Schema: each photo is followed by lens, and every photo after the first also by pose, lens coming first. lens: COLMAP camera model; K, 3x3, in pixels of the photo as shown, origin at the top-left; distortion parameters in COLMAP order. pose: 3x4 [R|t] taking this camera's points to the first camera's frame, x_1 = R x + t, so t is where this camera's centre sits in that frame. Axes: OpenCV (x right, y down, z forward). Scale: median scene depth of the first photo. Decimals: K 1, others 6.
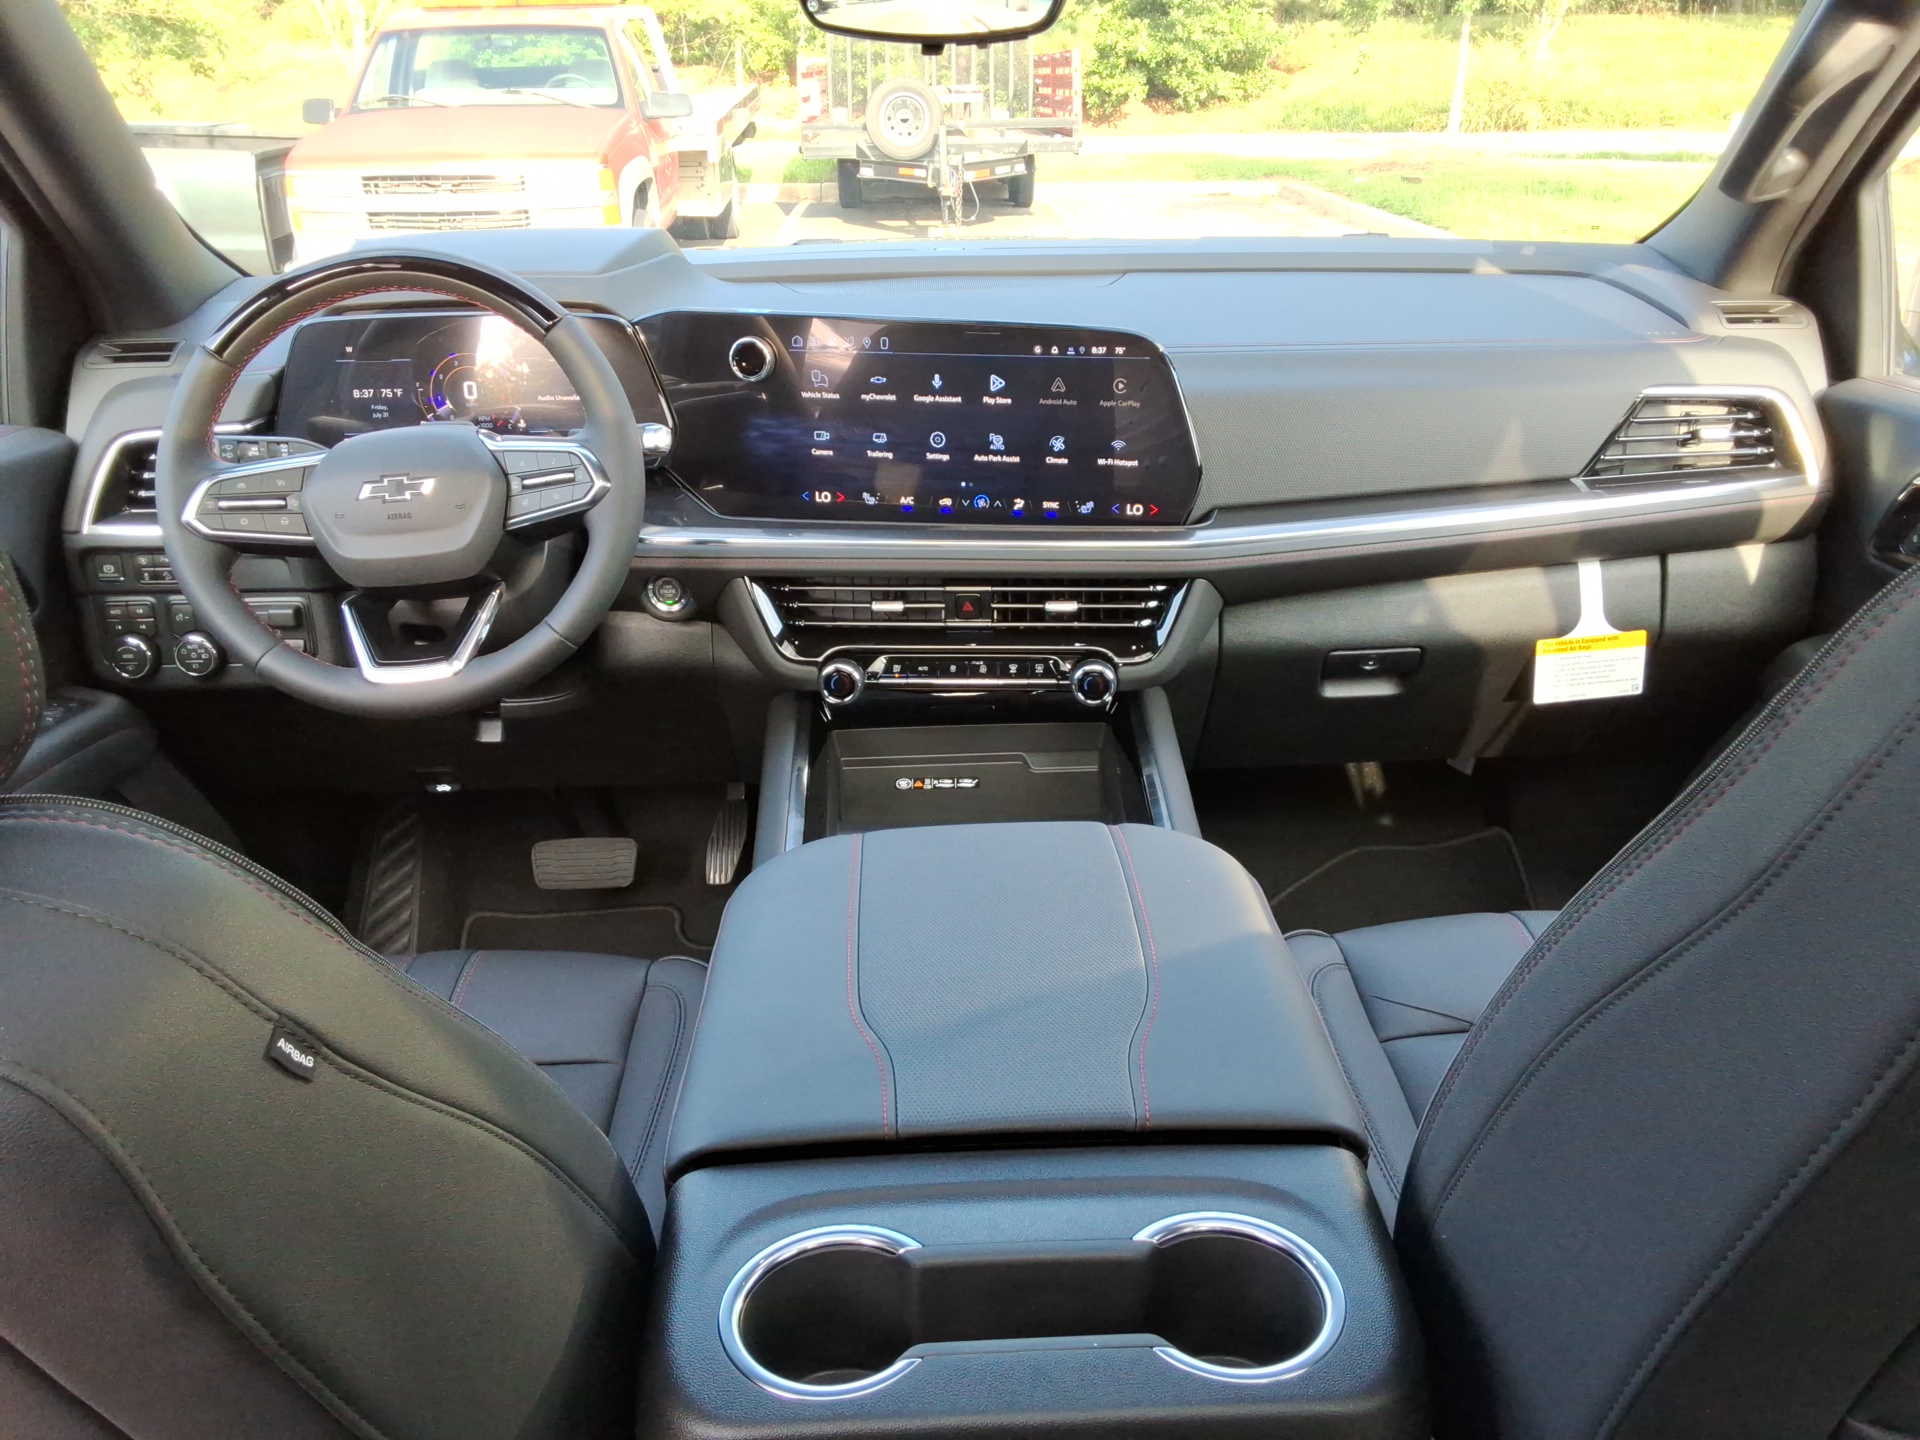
lens RADIAL K [[1544.2, 0, 969.5], [0, 1544.2, 705.4], [0, 0, 1]] dist [0.098239, -0.144881]
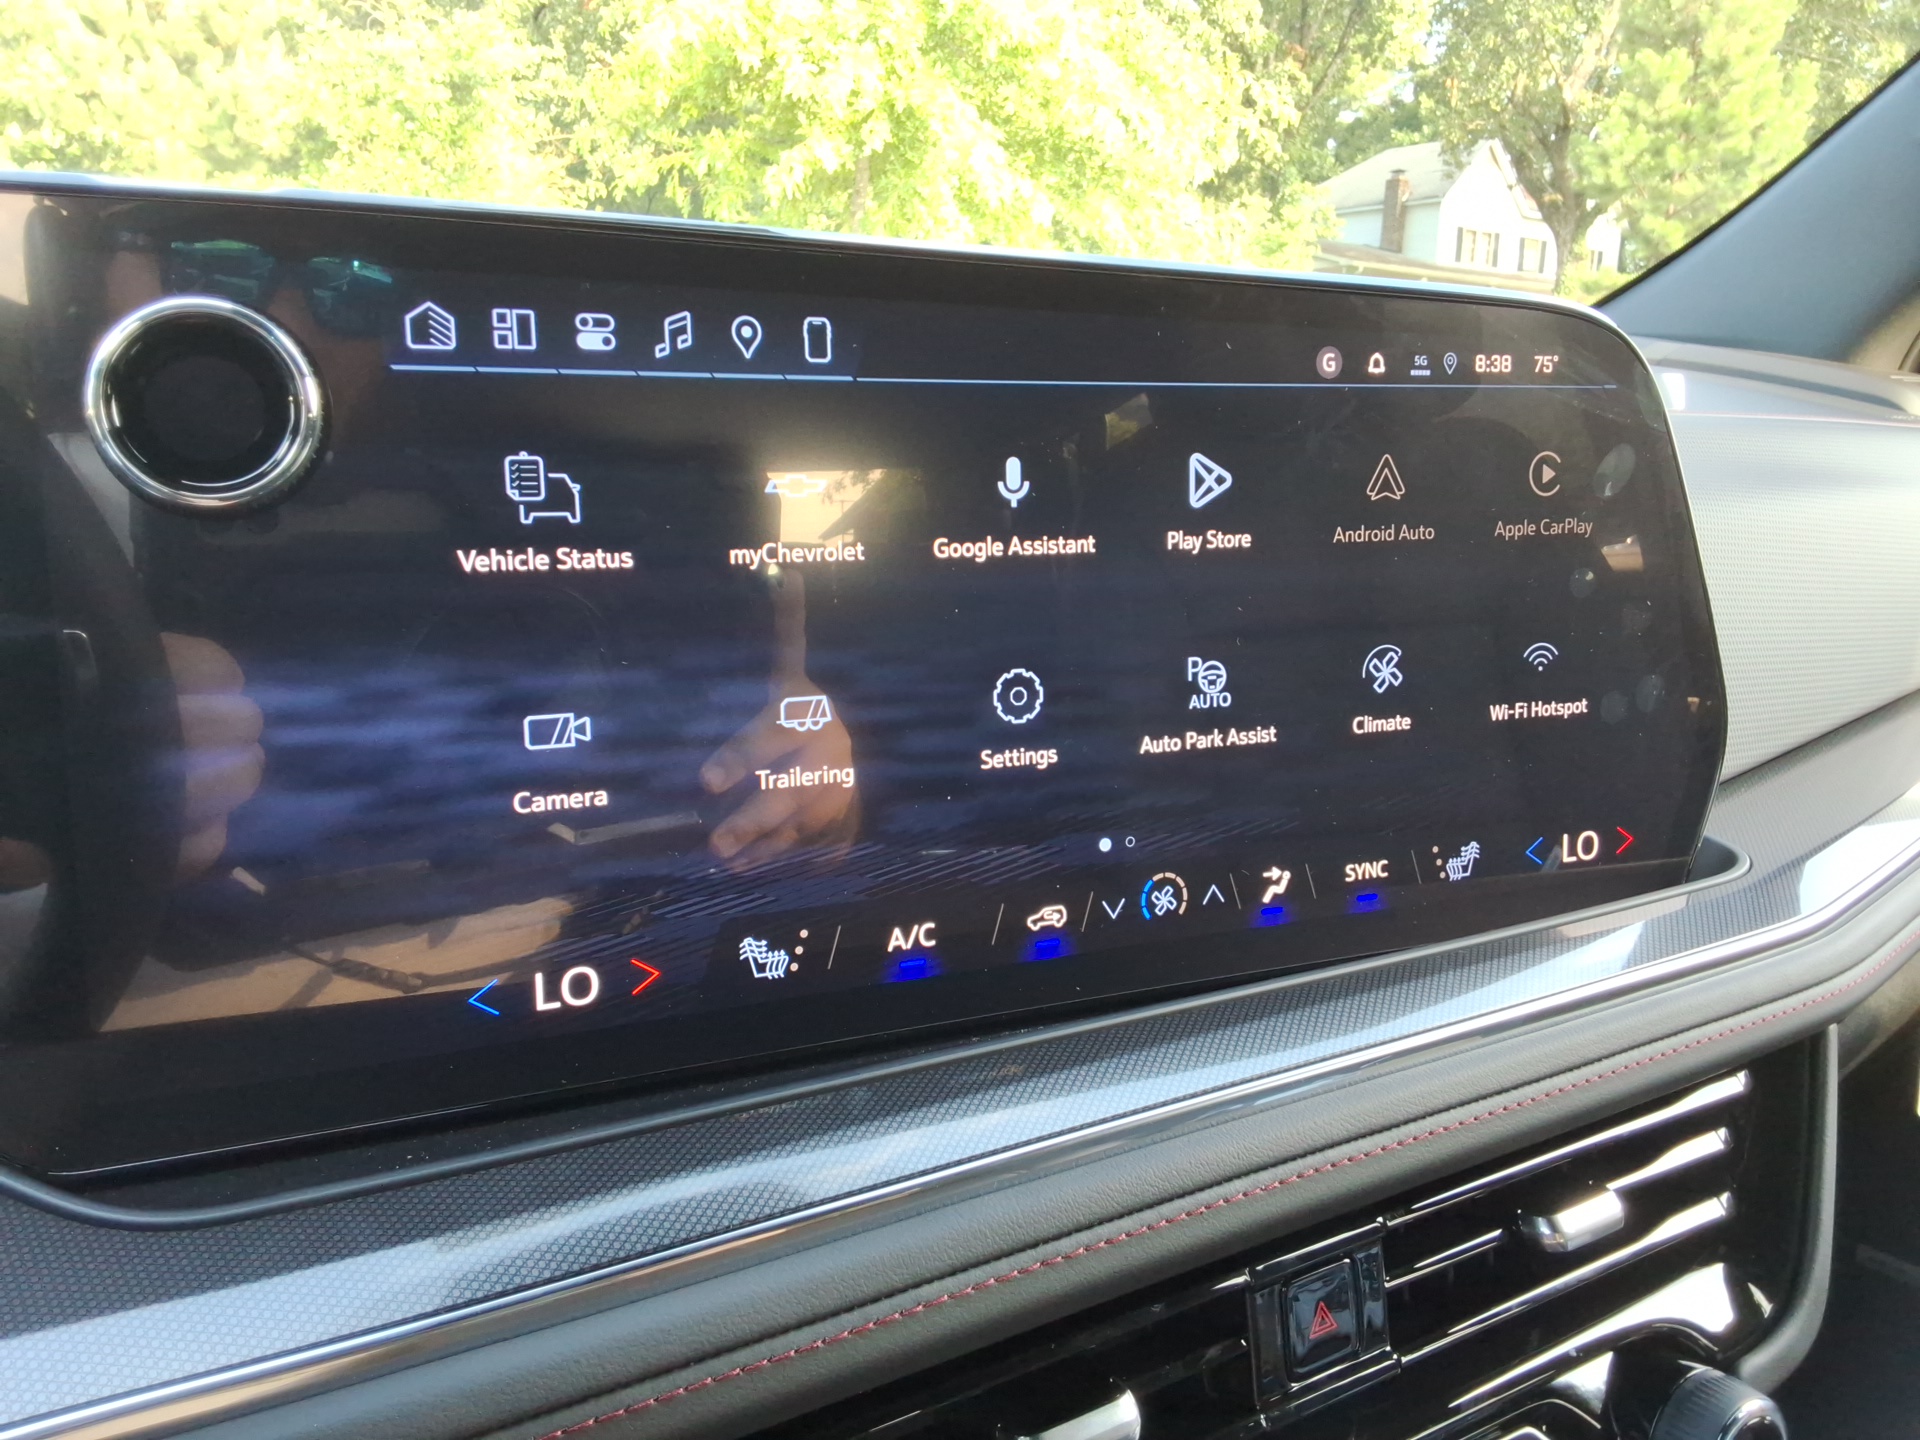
lens RADIAL K [[1544.2, 0, 973.0], [0, 1544.2, 699.7], [0, 0, 1]] dist [0.098239, -0.144881]
pose [[0.804135, -0.090546, 0.587510, -0.185767], [0.201463, 0.971353, -0.126043, -0.139410], [-0.559267, 0.219717, 0.799341, 0.793651]]
